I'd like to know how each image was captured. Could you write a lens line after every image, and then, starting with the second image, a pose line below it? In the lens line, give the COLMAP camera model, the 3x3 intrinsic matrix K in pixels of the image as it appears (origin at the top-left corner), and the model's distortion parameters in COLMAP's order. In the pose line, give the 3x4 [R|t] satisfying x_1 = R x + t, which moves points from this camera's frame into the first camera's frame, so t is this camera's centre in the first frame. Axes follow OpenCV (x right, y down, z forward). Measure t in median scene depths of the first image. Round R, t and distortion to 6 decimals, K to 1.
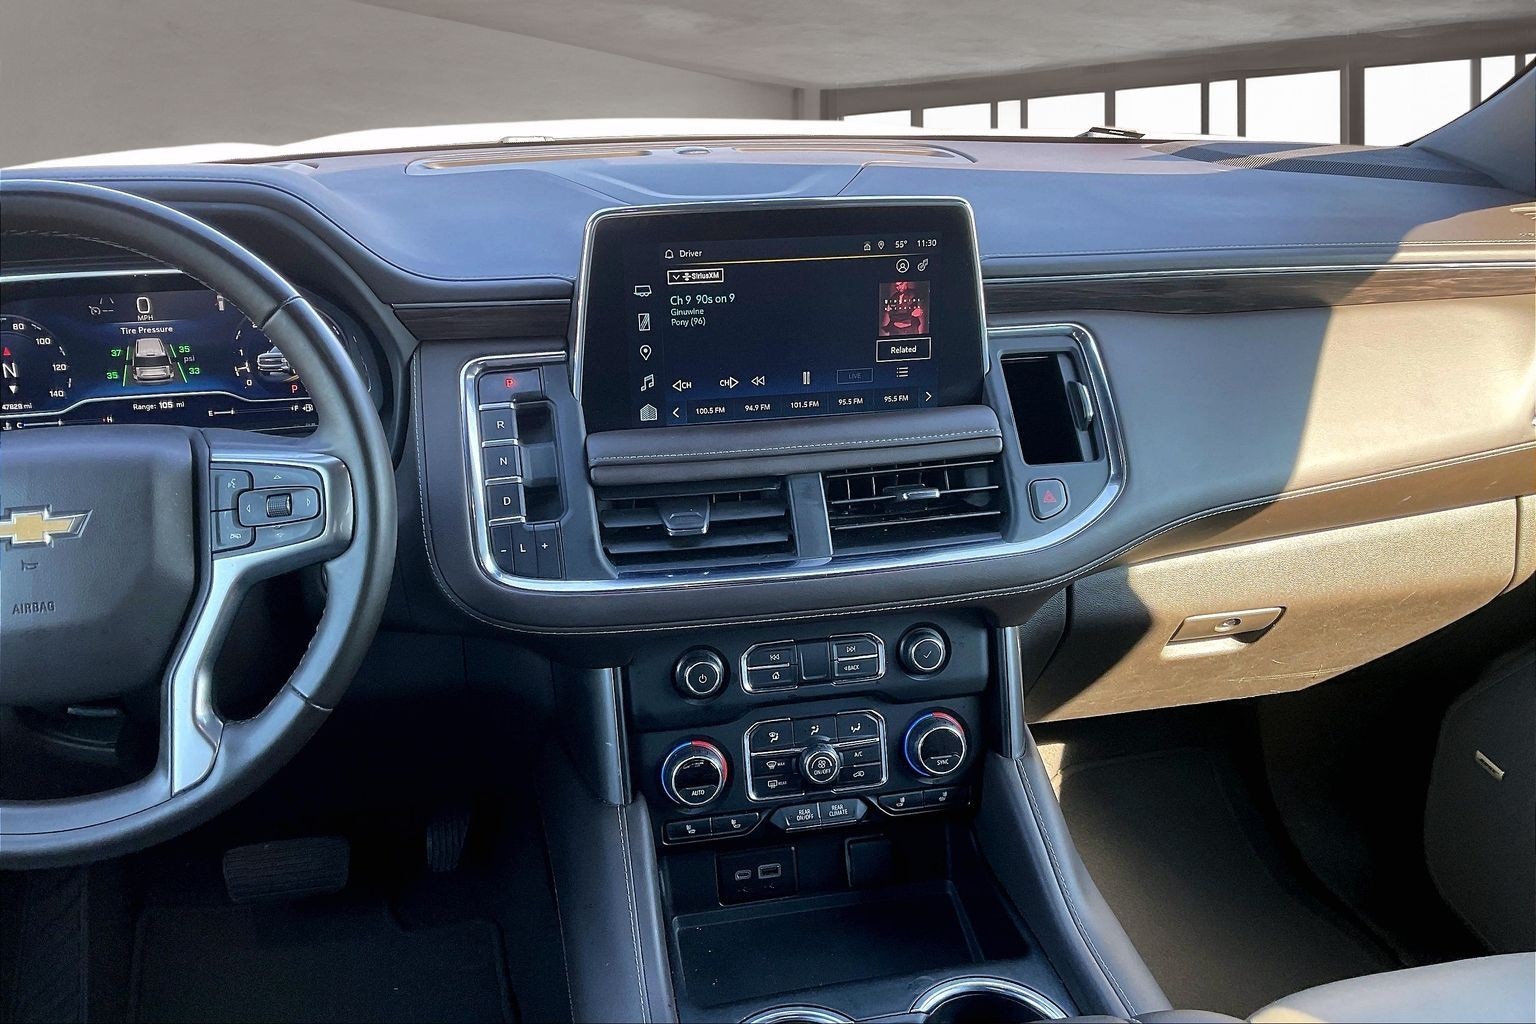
lens RADIAL K [[1255.7, 0, 768.0], [0, 1255.7, 512.0], [0, 0, 1]] dist [0.104794, -0.211237]
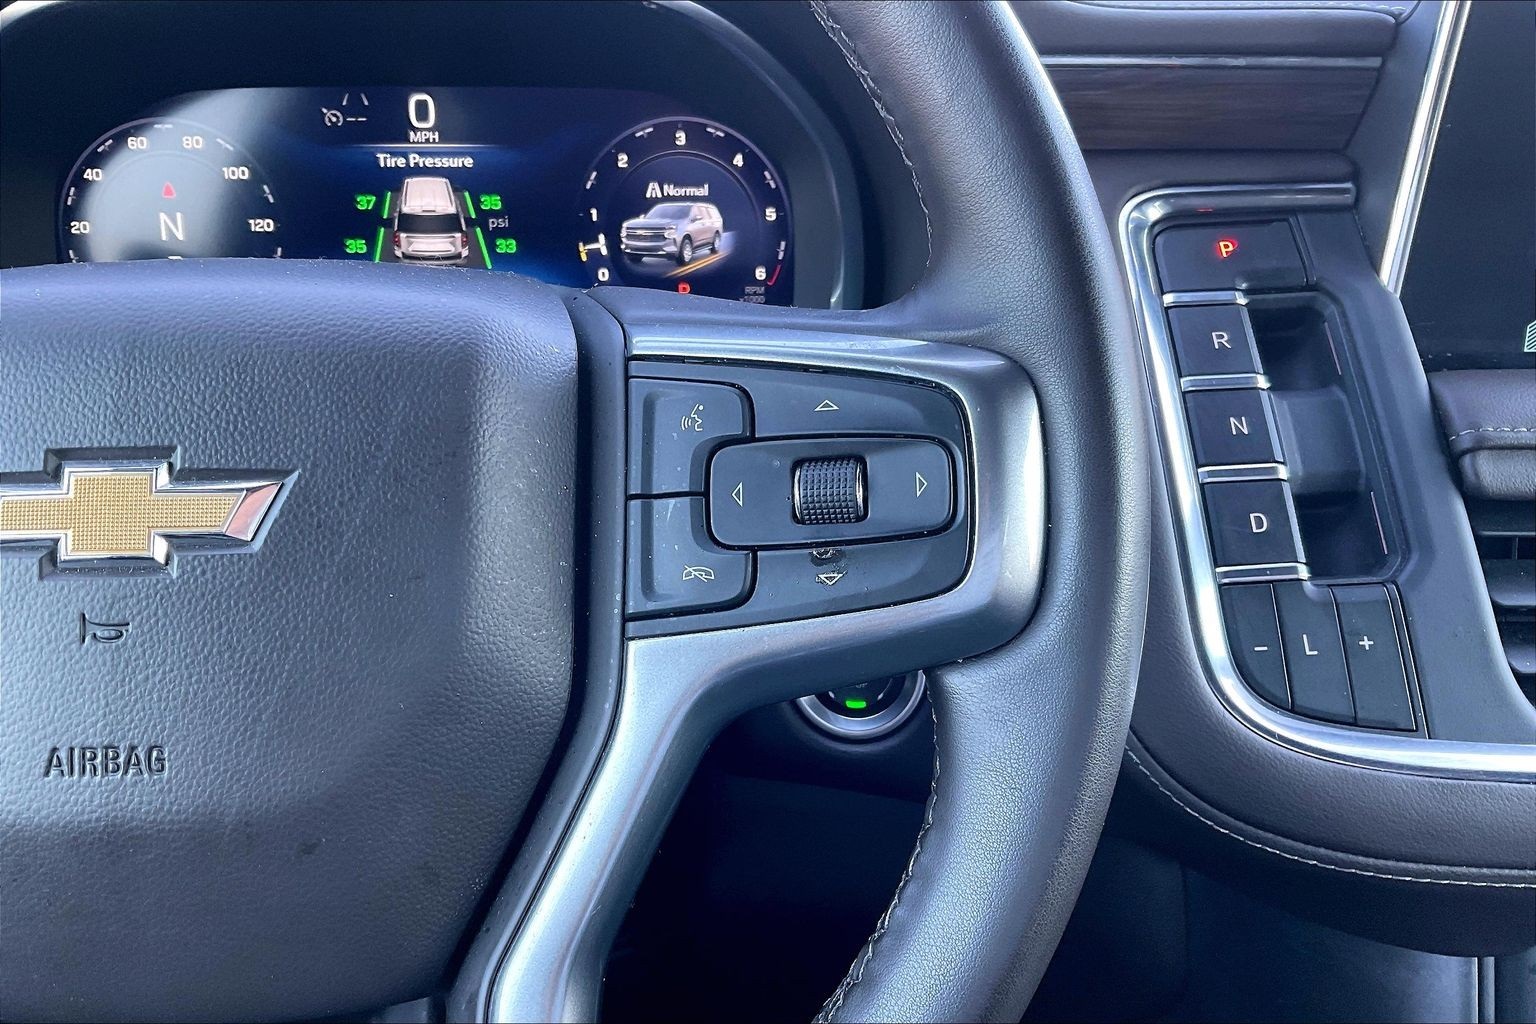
lens RADIAL K [[1275.2, 0, 768.0], [0, 1275.2, 512.0], [0, 0, 1]] dist [0.110027, -0.249584]
pose [[0.988188, 0.054259, -0.143322, -0.282742], [-0.059631, 0.997660, -0.033460, 0.010148], [0.141171, 0.041611, 0.989110, 0.535180]]
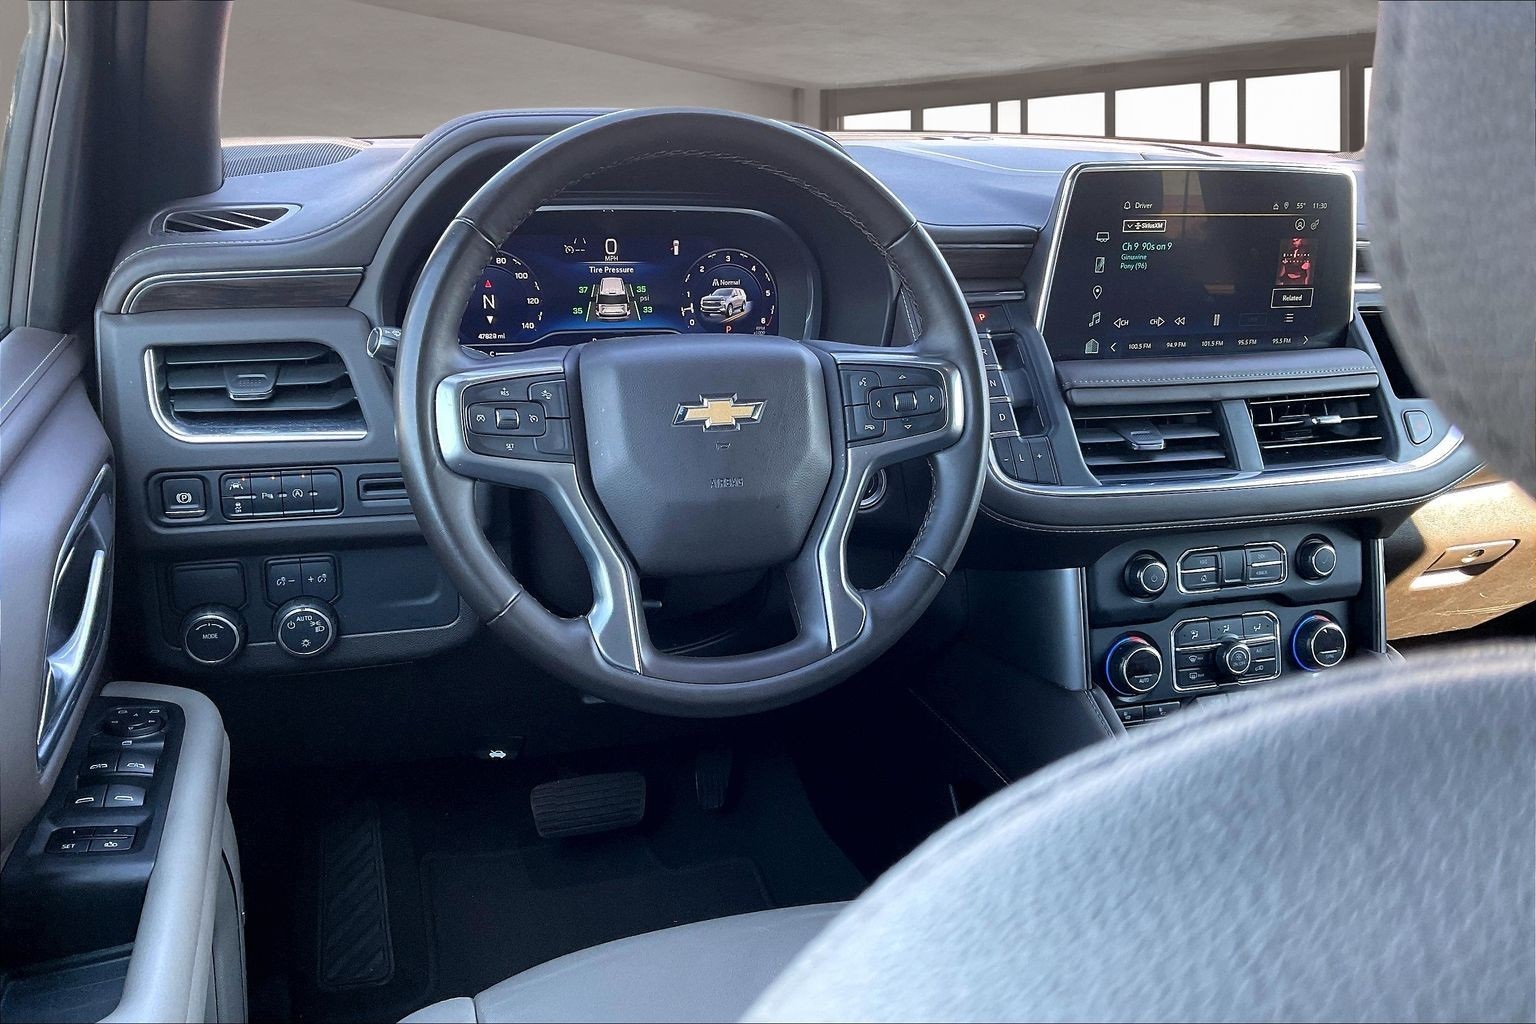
lens RADIAL K [[1255.7, 0, 768.0], [0, 1255.7, 512.0], [0, 0, 1]] dist [0.104794, -0.211237]
pose [[0.991880, 0.002850, 0.127148, -0.522769], [0.001220, 0.999489, -0.031927, 0.104868], [-0.127174, 0.031823, 0.991370, -0.086094]]
